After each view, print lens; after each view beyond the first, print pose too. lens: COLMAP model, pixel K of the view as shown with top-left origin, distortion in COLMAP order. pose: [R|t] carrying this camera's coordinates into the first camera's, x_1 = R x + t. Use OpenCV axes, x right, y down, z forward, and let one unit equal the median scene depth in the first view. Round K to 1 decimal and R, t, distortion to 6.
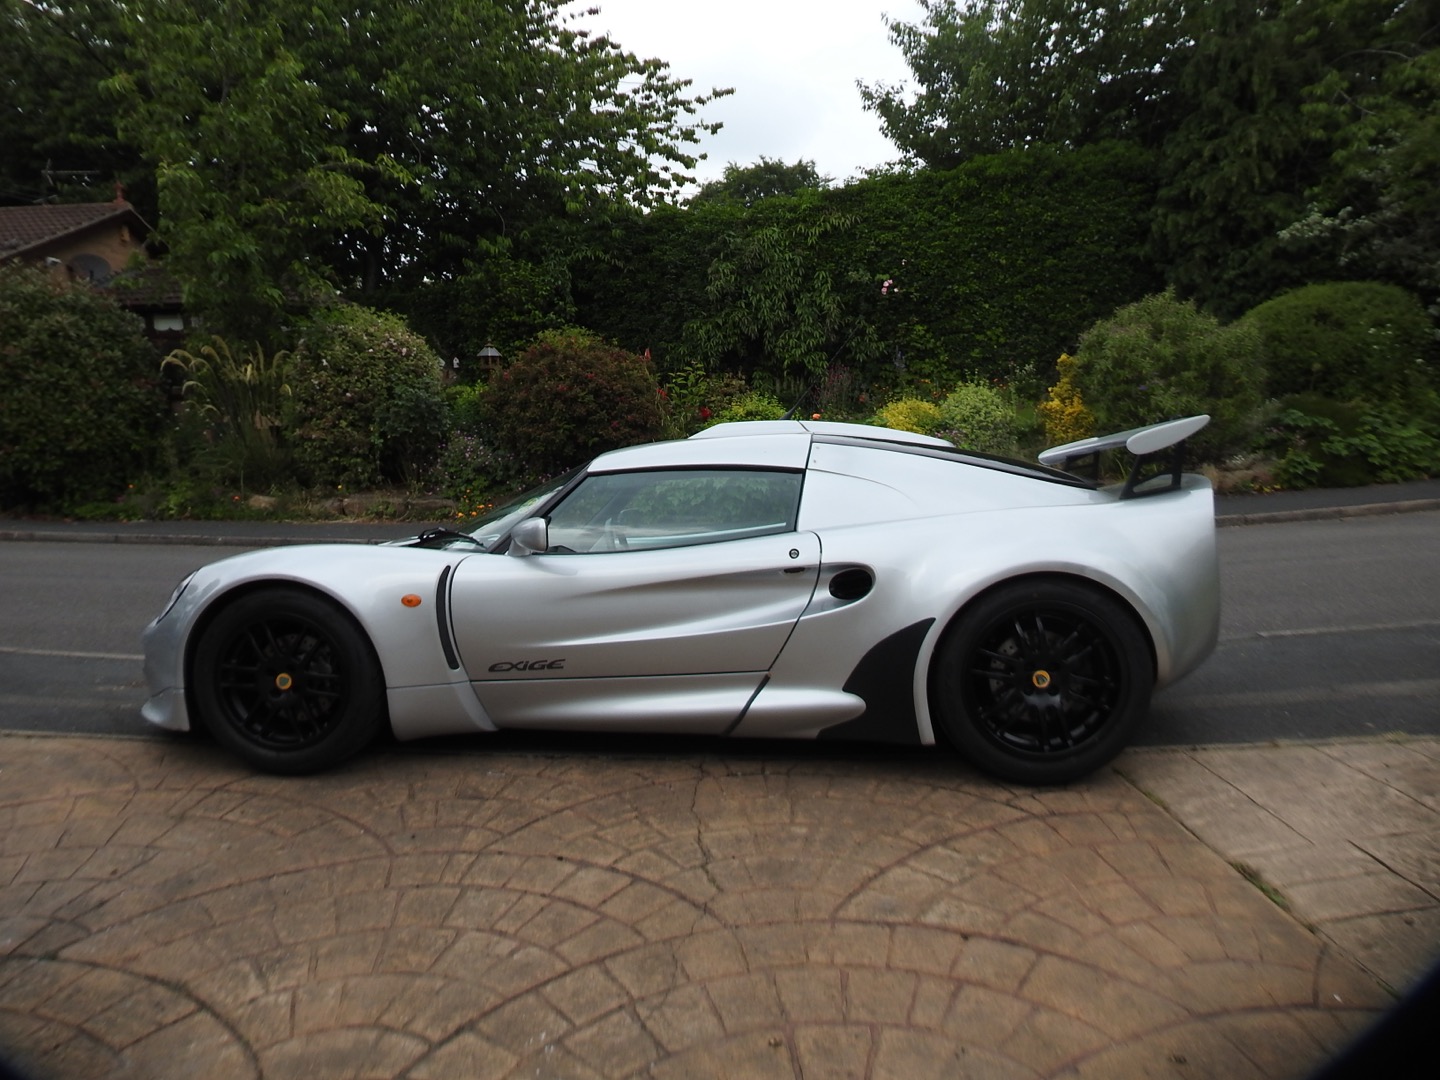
lens RADIAL K [[1020.0, 0, 736.5], [0, 1020.0, 559.7], [0, 0, 1]] dist [0.030746, -0.003451]
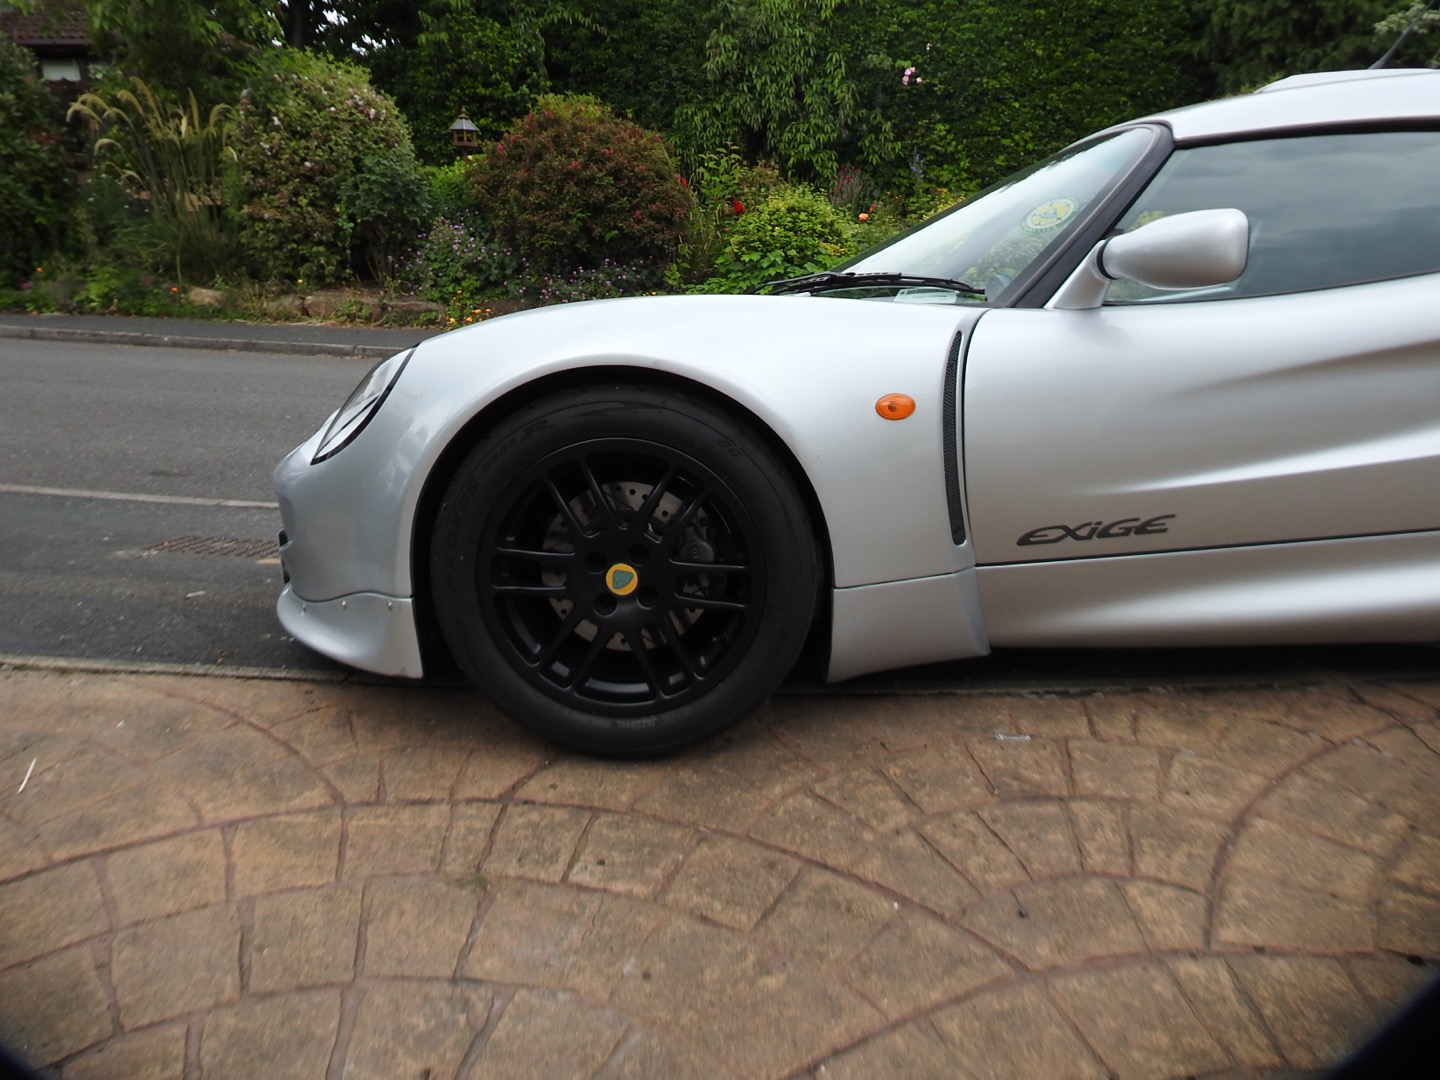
lens RADIAL K [[1014.4, 0, 693.6], [0, 1014.4, 540.8], [0, 0, 1]] dist [0.002161, 0.010010]
pose [[0.997633, 0.019504, 0.065938, -0.118280], [-0.028770, 0.989356, 0.142643, 0.008887], [-0.062454, -0.144203, 0.987575, 0.144684]]
